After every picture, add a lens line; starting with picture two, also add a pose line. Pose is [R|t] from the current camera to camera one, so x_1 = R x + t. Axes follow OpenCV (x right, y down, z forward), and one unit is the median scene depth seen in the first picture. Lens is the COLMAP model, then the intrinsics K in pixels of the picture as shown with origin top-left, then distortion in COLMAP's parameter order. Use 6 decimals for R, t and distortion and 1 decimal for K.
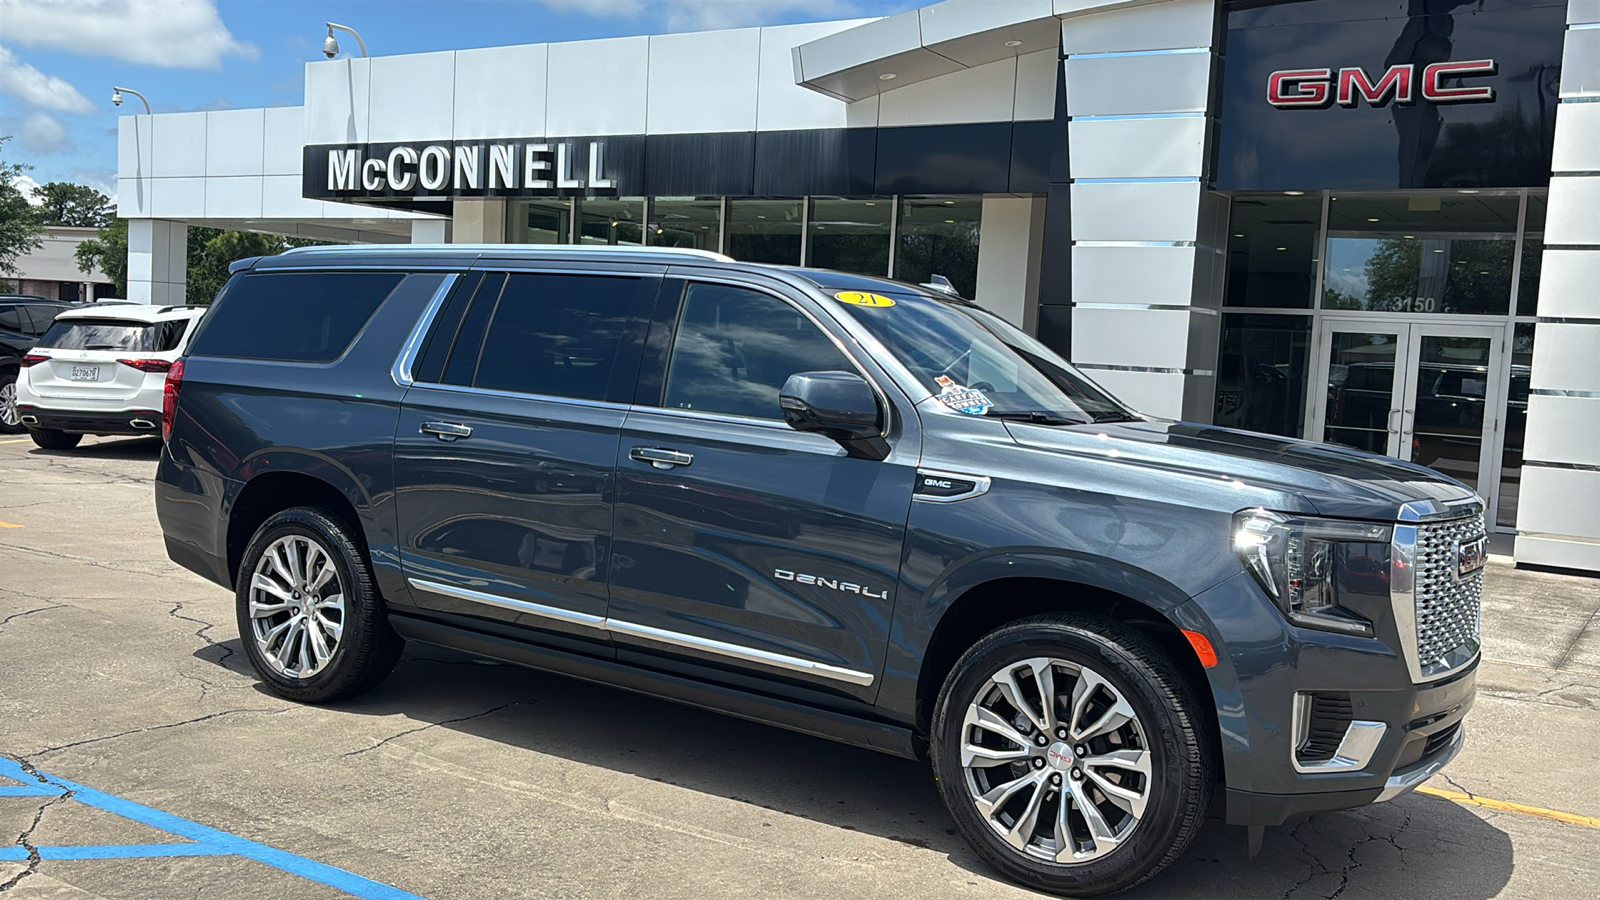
lens RADIAL K [[1492.6, 0, 800.0], [0, 1492.6, 450.0], [0, 0, 1]] dist [0.029024, -0.021902]
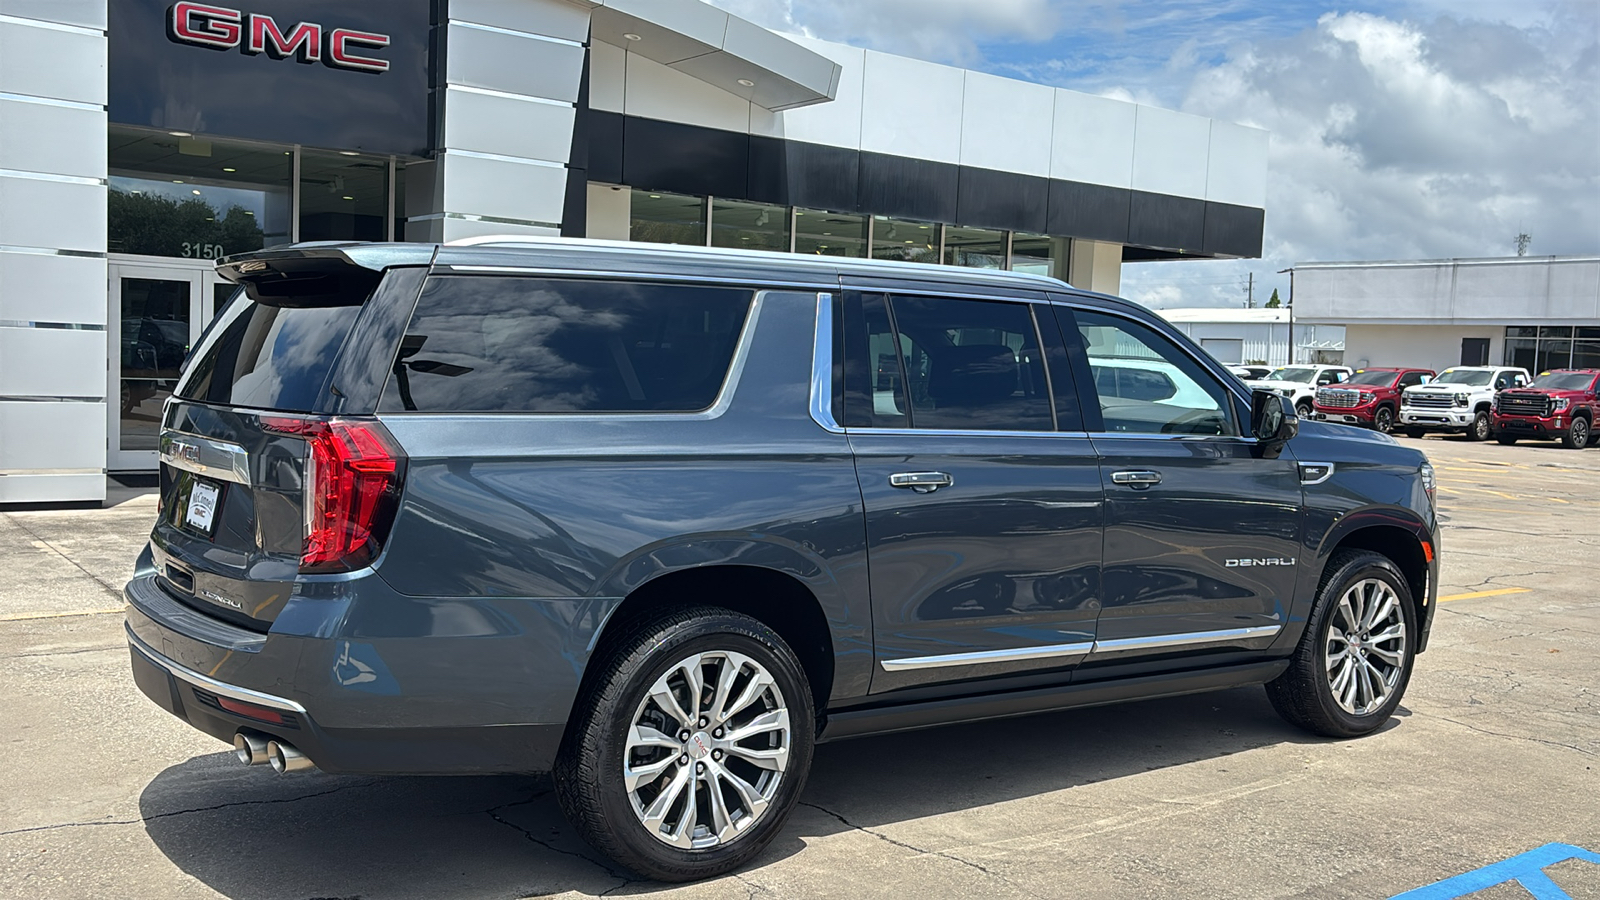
lens RADIAL K [[1492.6, 0, 800.0], [0, 1492.6, 450.0], [0, 0, 1]] dist [0.029024, -0.021902]
pose [[0.356252, -0.103247, 0.928668, -1.114610], [0.043327, 0.994633, 0.093960, -0.121040], [-0.933385, 0.006762, 0.358813, 0.795791]]
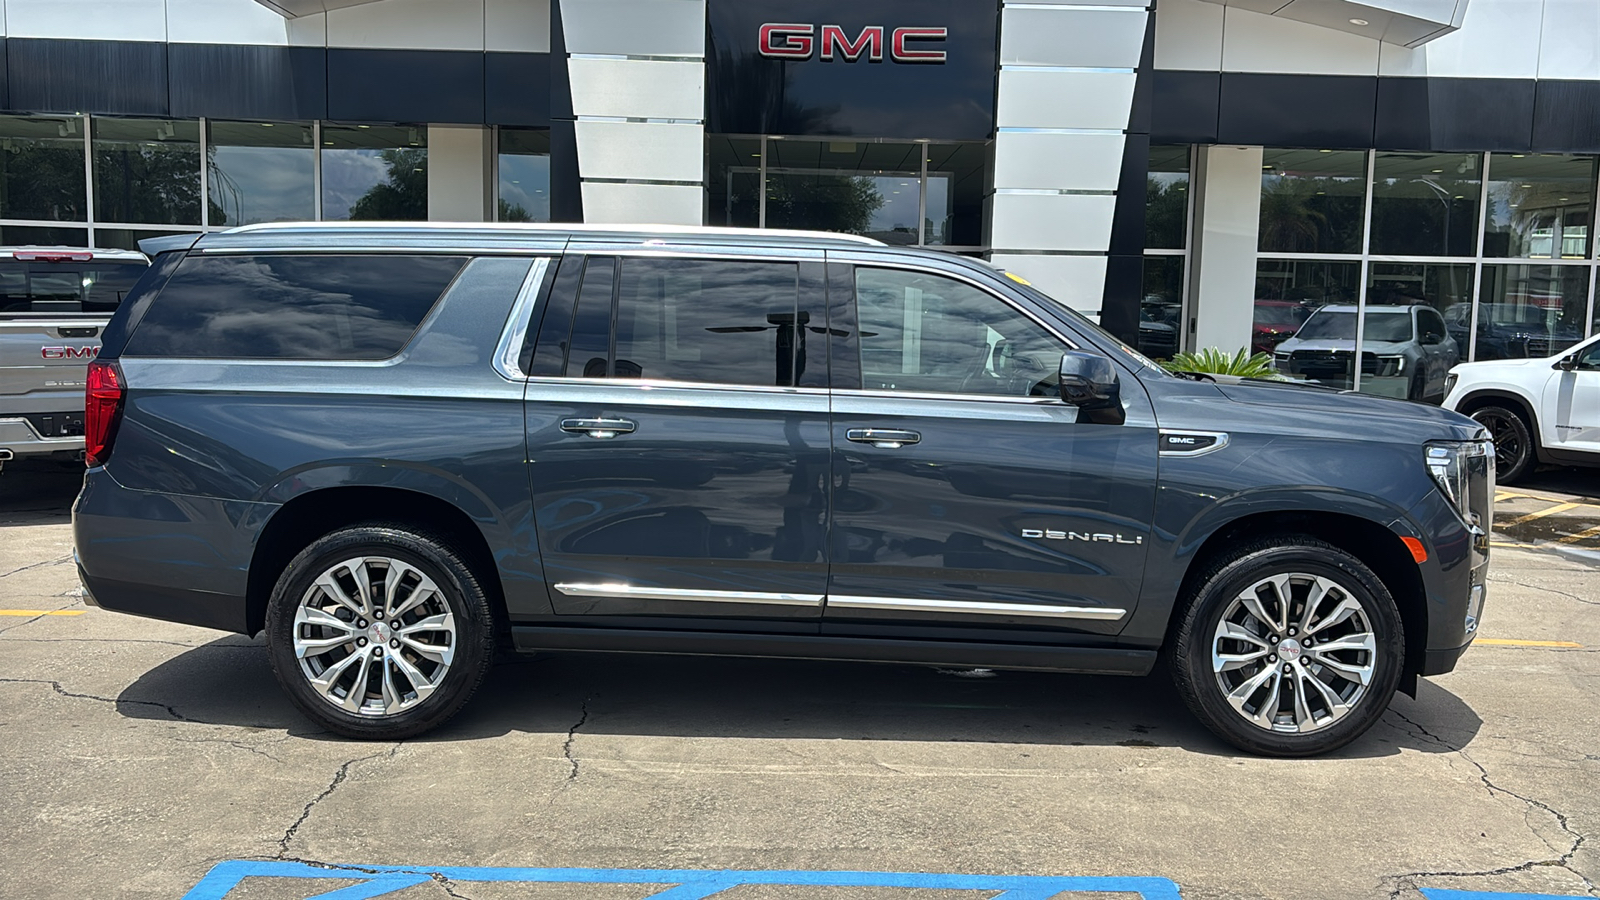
lens RADIAL K [[1477.2, 0, 810.0], [0, 1477.2, 465.7], [0, 0, 1]] dist [0.175767, -0.478294]
pose [[0.844488, -0.096834, 0.526748, -0.656031], [0.059629, 0.994404, 0.087206, -0.066073], [-0.532245, -0.042235, 0.845536, 0.132699]]
